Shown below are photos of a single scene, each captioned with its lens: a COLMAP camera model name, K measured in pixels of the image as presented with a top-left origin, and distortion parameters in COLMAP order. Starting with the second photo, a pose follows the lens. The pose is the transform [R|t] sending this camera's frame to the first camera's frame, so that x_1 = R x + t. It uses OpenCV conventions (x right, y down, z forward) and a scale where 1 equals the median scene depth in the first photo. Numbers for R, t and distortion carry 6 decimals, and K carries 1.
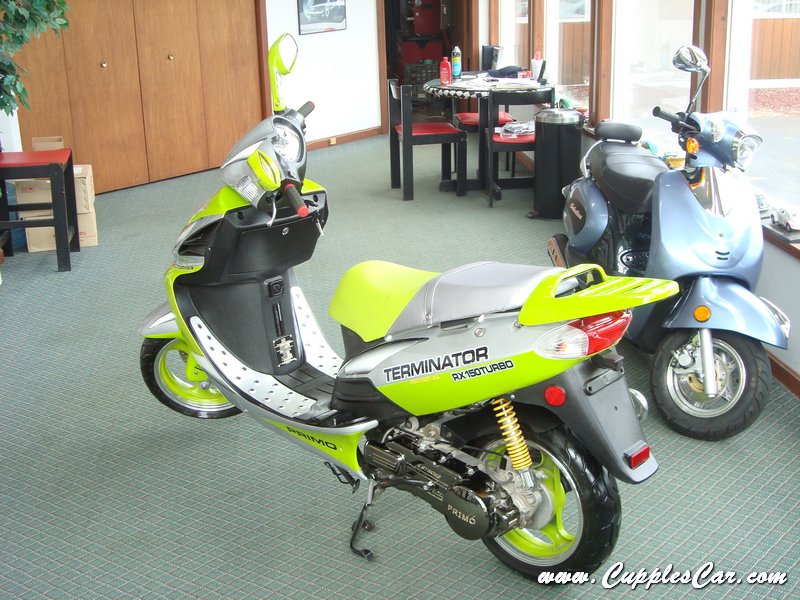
lens RADIAL K [[1043.6, 0, 400.8], [0, 1043.6, 296.7], [0, 0, 1]] dist [0.020747, 0.000000]
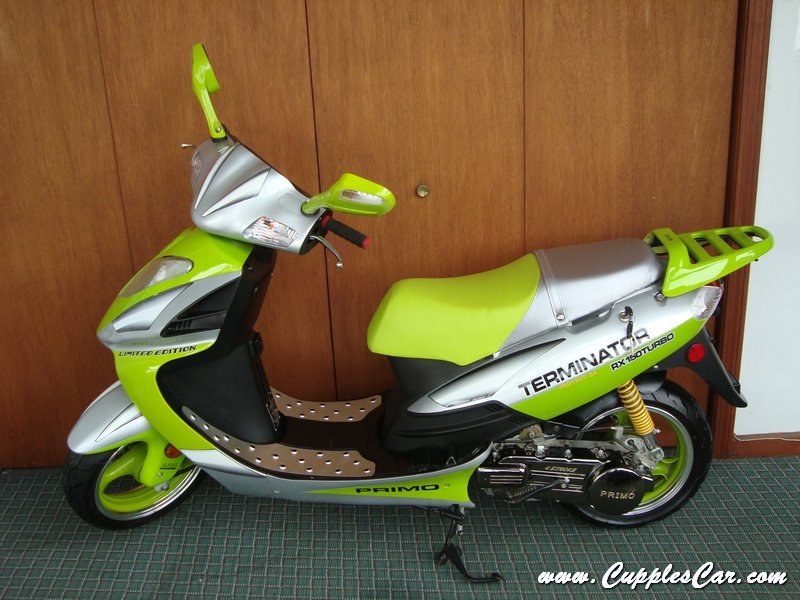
lens RADIAL K [[913.9, 0, 399.2], [0, 913.9, 301.0], [0, 0, 1]] dist [-0.094119, 0.000000]
pose [[0.749117, -0.260297, 0.609154, -0.590287], [0.233083, 0.964334, 0.125430, -0.134520], [-0.620077, 0.048022, 0.783070, 0.430175]]
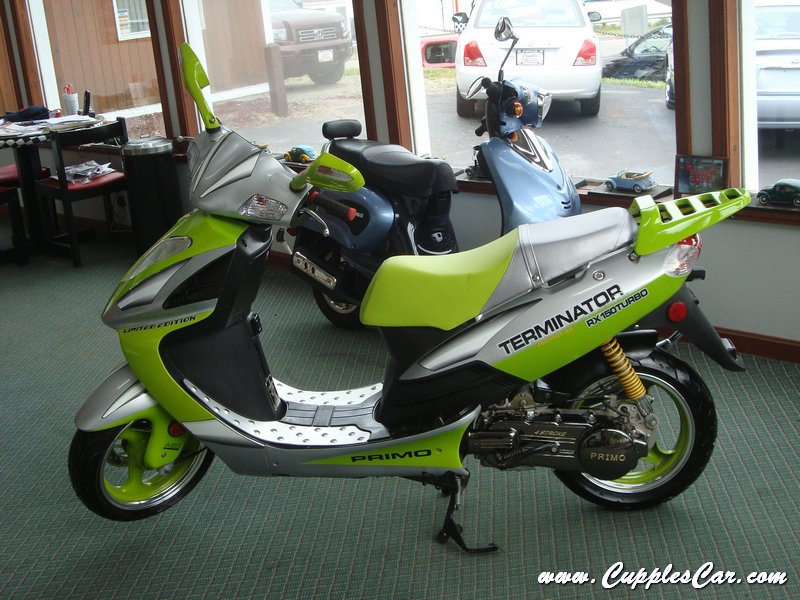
lens RADIAL K [[1245.0, 0, 400.0], [0, 1245.0, 301.0], [0, 0, 1]] dist [0.022824, 0.000000]
pose [[0.788384, -0.227843, 0.571435, -0.770983], [0.267793, 0.963365, 0.014651, -0.012475], [-0.553839, 0.141476, 0.820516, 0.081859]]
